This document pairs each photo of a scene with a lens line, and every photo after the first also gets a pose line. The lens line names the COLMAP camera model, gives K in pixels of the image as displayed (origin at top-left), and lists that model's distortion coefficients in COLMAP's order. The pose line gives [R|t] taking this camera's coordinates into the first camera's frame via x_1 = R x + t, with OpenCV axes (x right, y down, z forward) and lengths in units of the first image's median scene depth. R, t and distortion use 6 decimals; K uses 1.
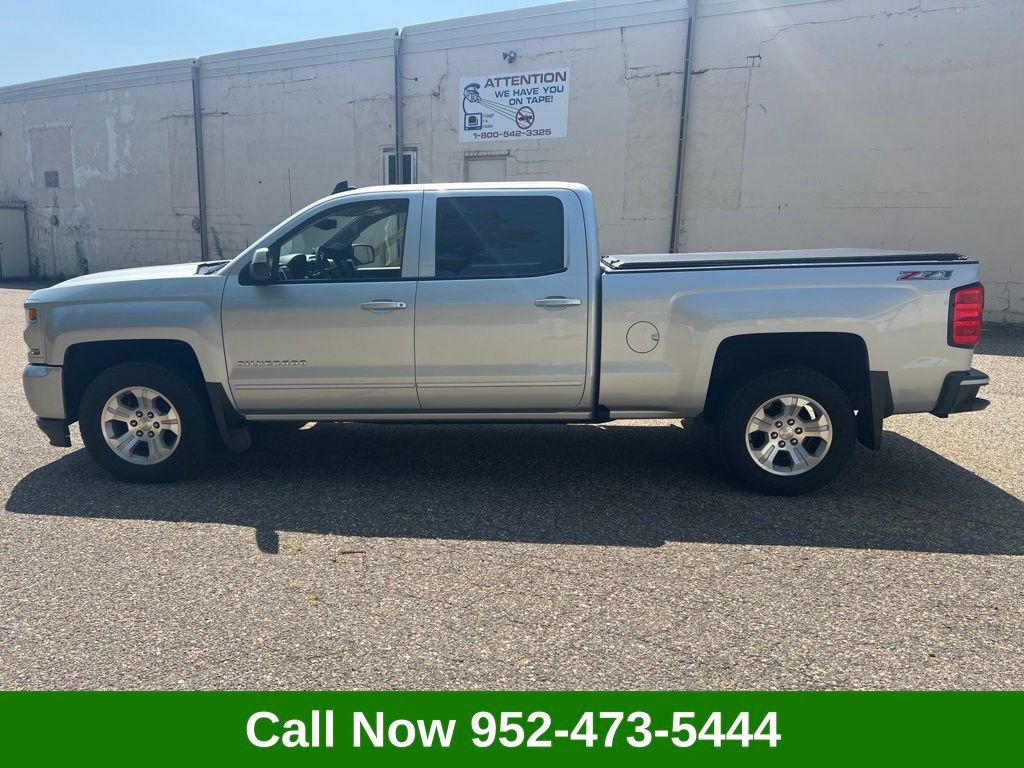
lens RADIAL K [[769.5, 0, 511.6], [0, 769.5, 387.3], [0, 0, 1]] dist [0.051774, -0.054955]
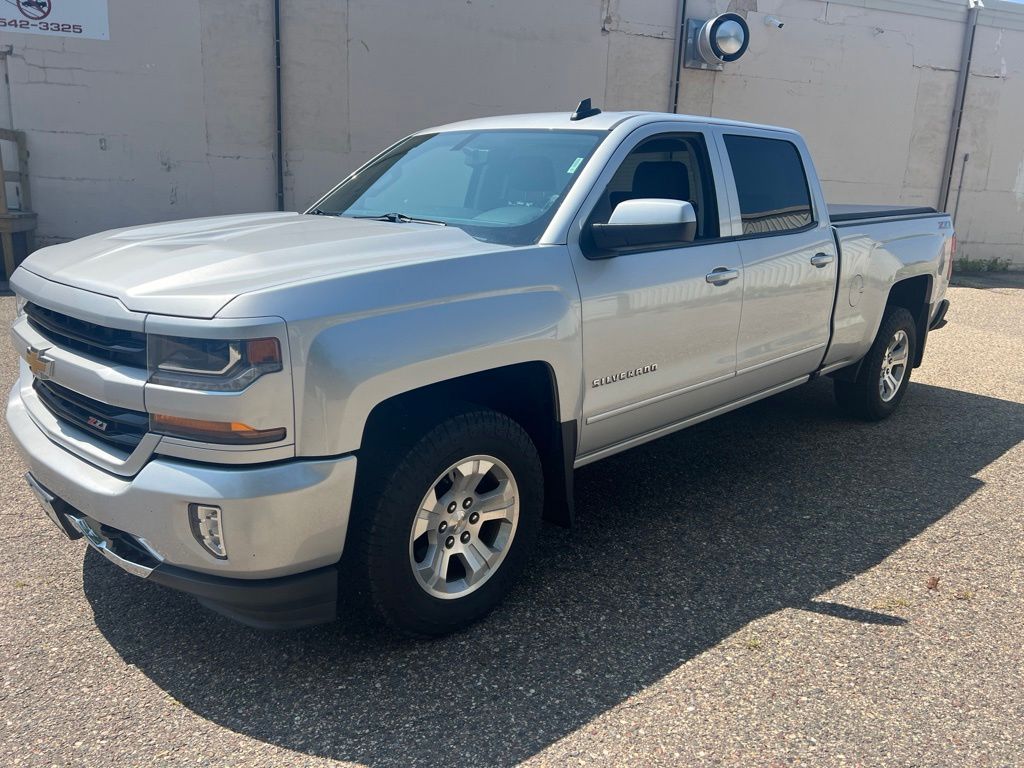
lens RADIAL K [[774.9, 0, 513.6], [0, 774.9, 381.5], [0, 0, 1]] dist [0.053441, -0.061282]
pose [[0.662777, -0.162766, 0.730913, -0.270275], [0.117869, 0.986599, 0.112823, -0.035355], [-0.739482, 0.011375, 0.673080, 0.195173]]
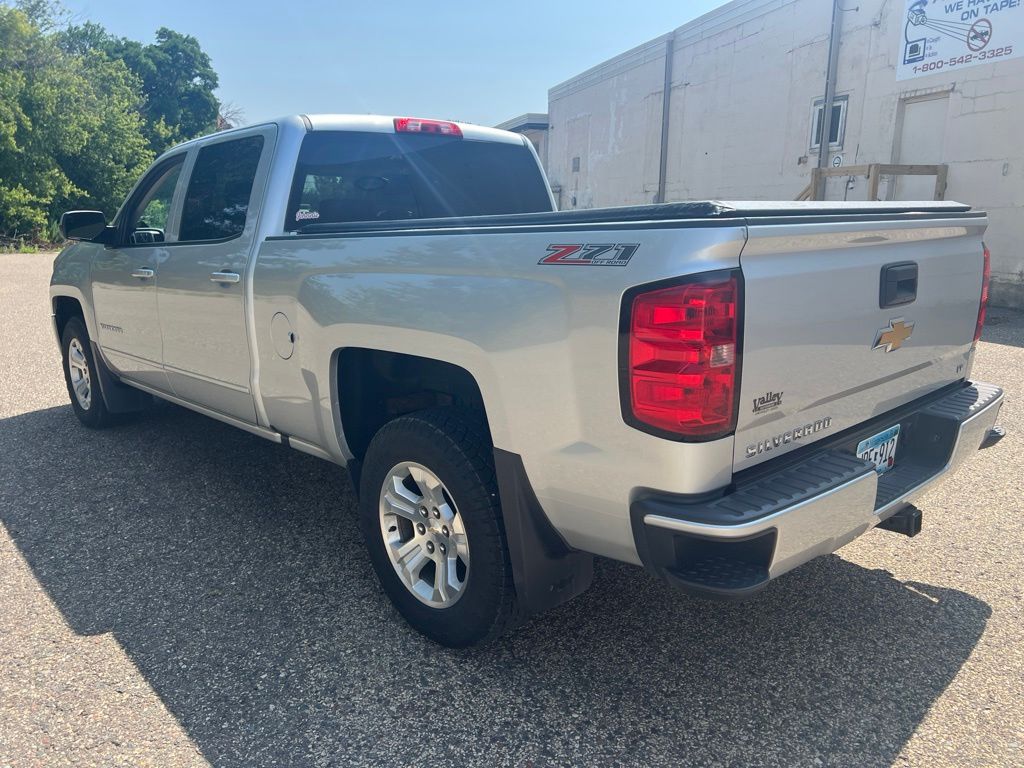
lens RADIAL K [[774.9, 0, 518.0], [0, 774.9, 382.1], [0, 0, 1]] dist [0.053441, -0.061282]
pose [[0.723687, 0.133086, -0.677174, 0.238922], [-0.120396, 0.990529, 0.066005, -0.028794], [0.679546, 0.033762, 0.732856, 0.194303]]
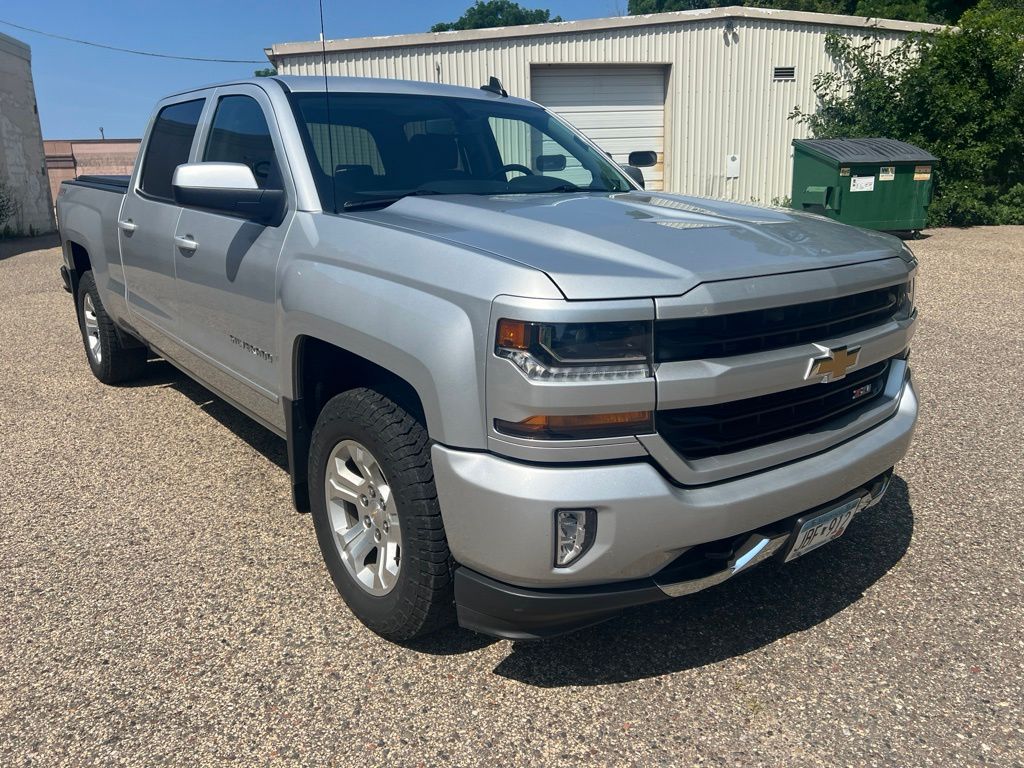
lens RADIAL K [[769.5, 0, 504.0], [0, 769.5, 389.6], [0, 0, 1]] dist [0.051774, -0.054955]
pose [[-0.662506, -0.195497, 0.723095, -0.279001], [0.151418, 0.910460, 0.384884, -0.093324], [-0.733593, 0.364478, -0.573583, 0.515348]]
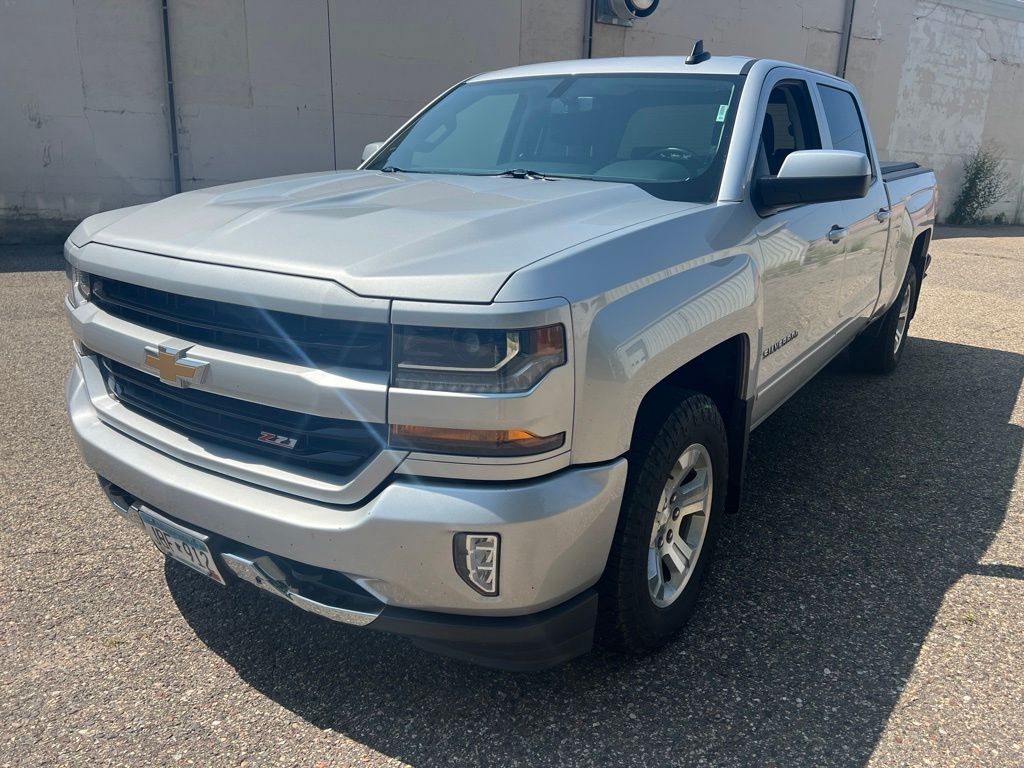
lens RADIAL K [[774.9, 0, 523.8], [0, 774.9, 383.2], [0, 0, 1]] dist [0.053441, -0.061282]
pose [[0.508281, -0.232403, 0.829240, -0.293480], [0.143160, 0.972303, 0.184749, -0.045441], [-0.849209, 0.024810, 0.527474, 0.265464]]
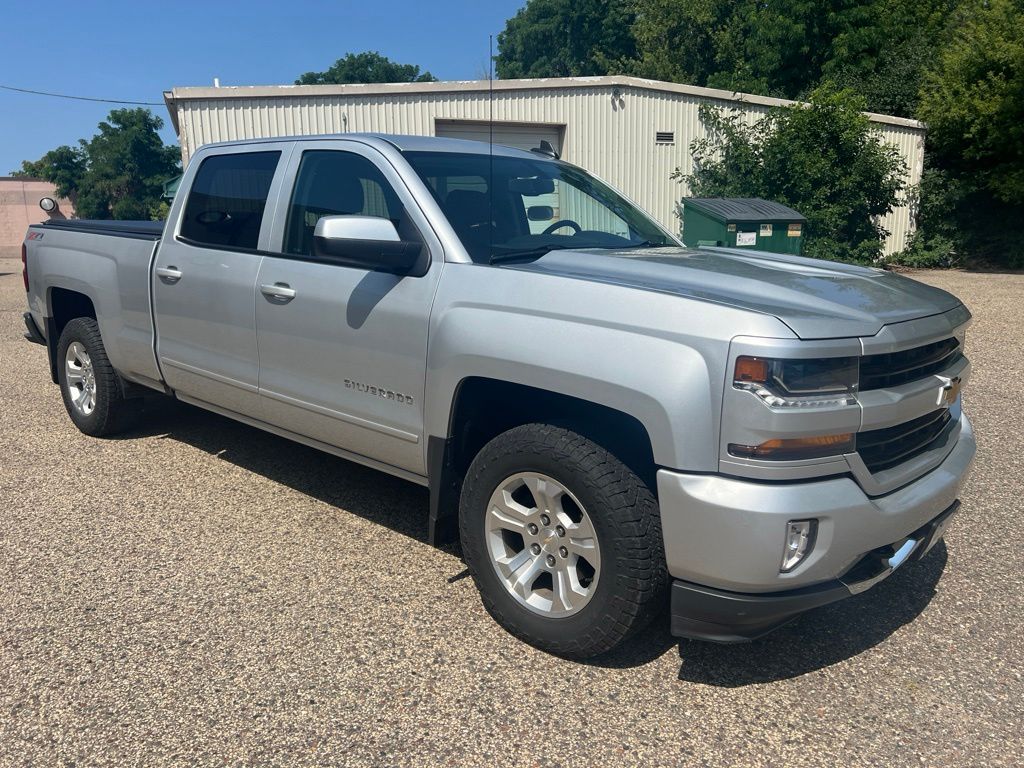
lens RADIAL K [[769.5, 0, 505.0], [0, 769.5, 388.8], [0, 0, 1]] dist [0.051774, -0.054955]
pose [[-0.786389, -0.136999, 0.602348, -0.240606], [0.108504, 0.929303, 0.353019, -0.106050], [-0.608128, 0.342967, -0.715929, 0.571814]]
